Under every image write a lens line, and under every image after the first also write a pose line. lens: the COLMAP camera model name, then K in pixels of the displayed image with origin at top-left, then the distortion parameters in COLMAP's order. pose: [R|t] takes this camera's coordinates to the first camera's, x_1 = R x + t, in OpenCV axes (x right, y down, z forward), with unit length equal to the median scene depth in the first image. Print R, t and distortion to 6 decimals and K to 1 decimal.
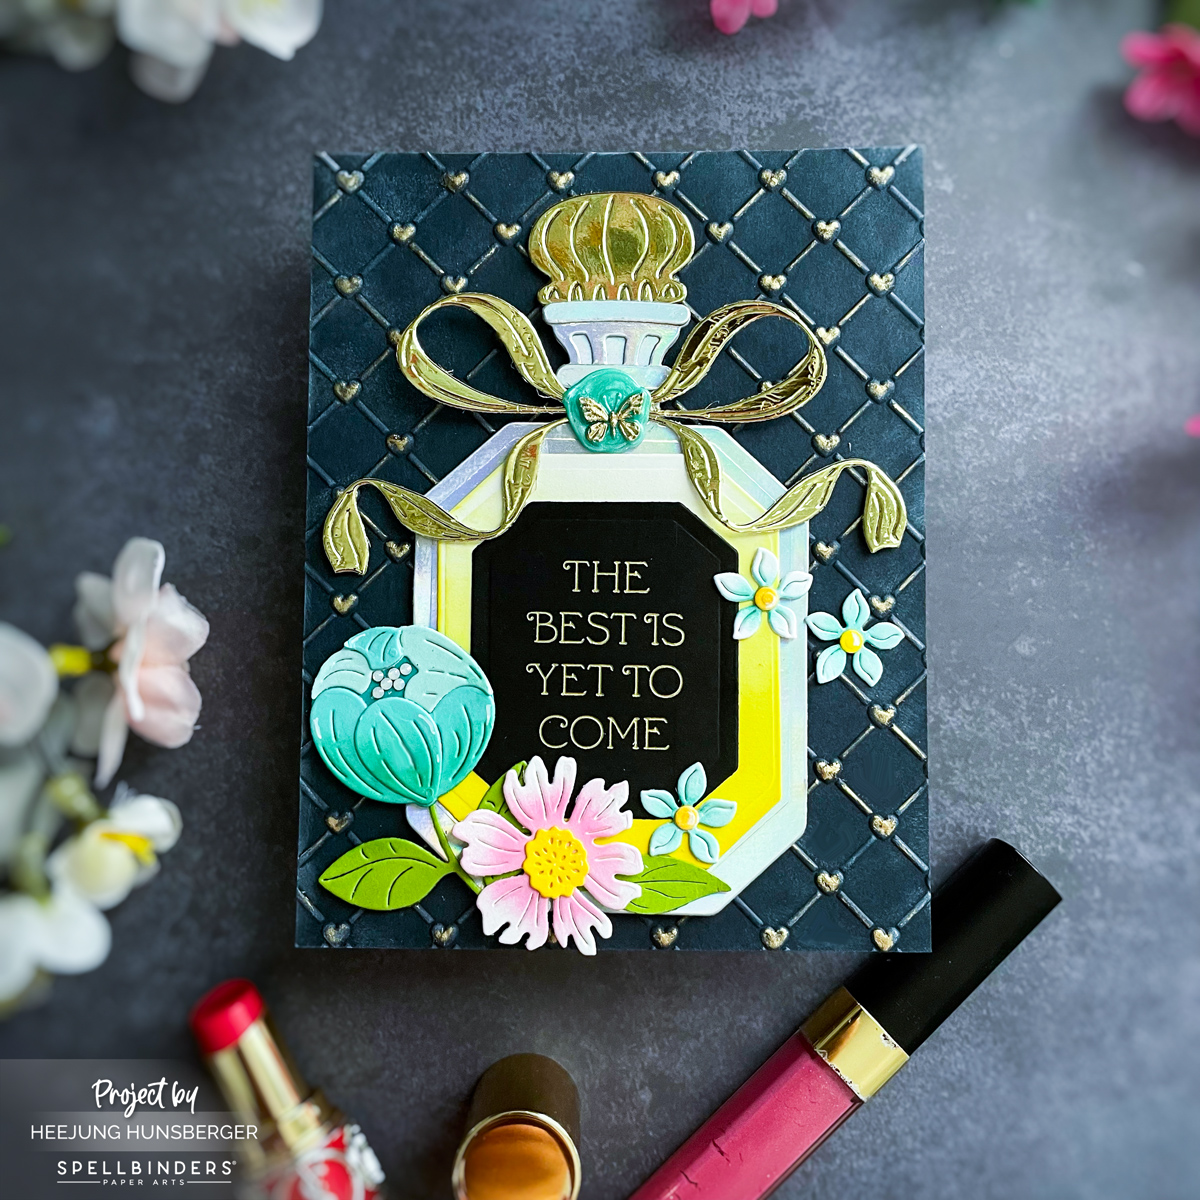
lens RADIAL K [[1276.4, 0, 597.8], [0, 1276.4, 611.7], [0, 0, 1]] dist [-0.013985, 0.000000]
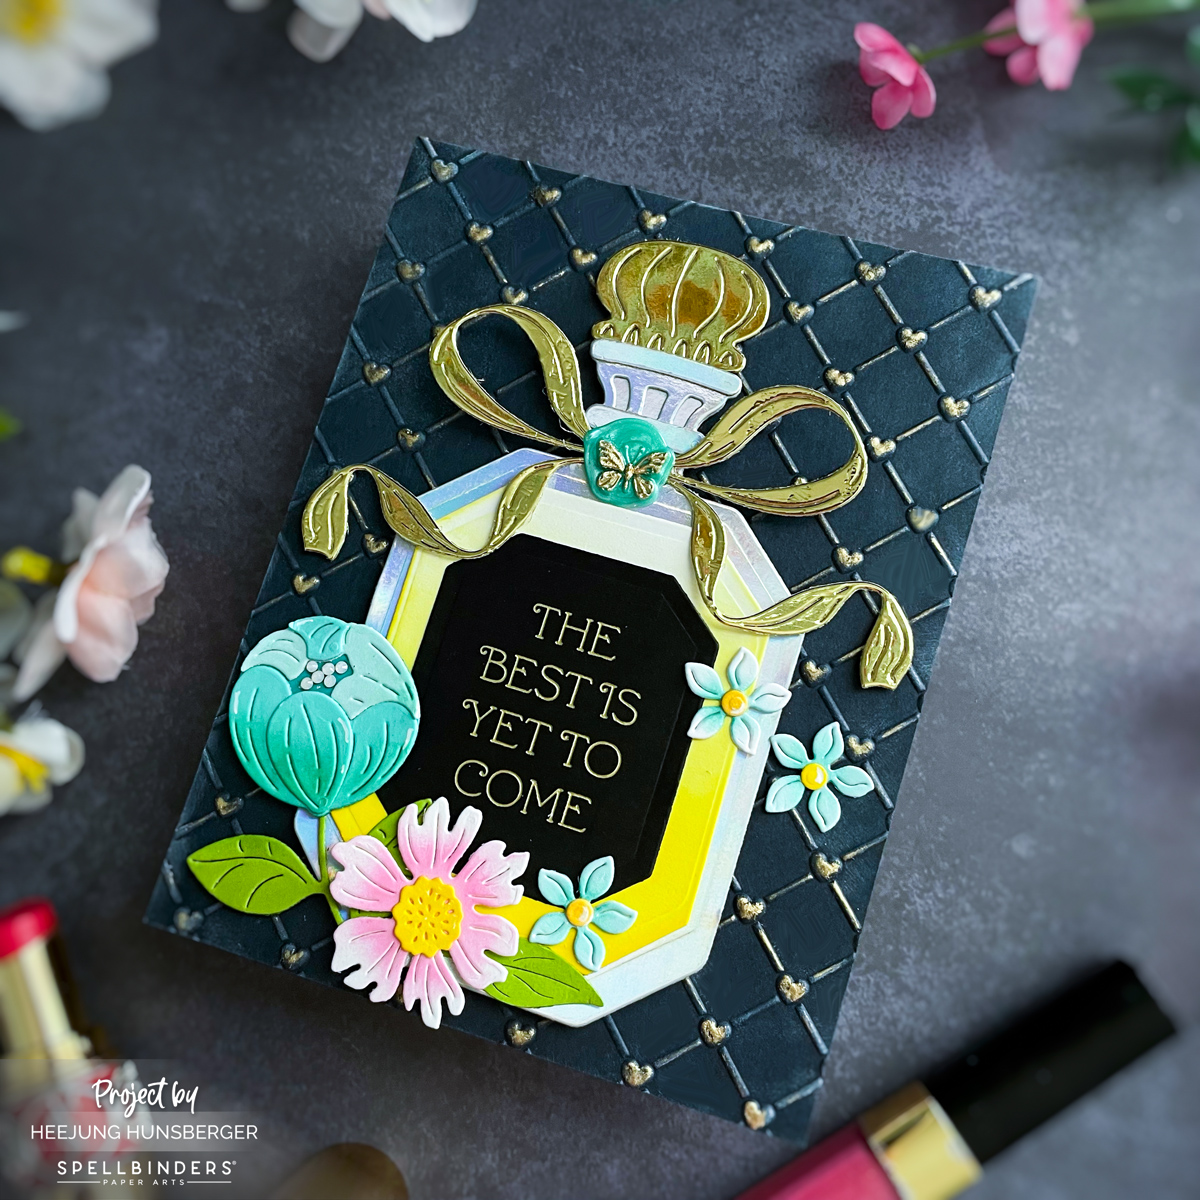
lens RADIAL K [[1276.4, 0, 599.5], [0, 1276.4, 605.0], [0, 0, 1]] dist [-0.013985, 0.000000]
pose [[0.954619, 0.272904, -0.119270, 0.124990], [-0.282187, 0.956863, -0.069161, 0.011959], [0.095251, 0.099678, 0.990450, 0.084349]]
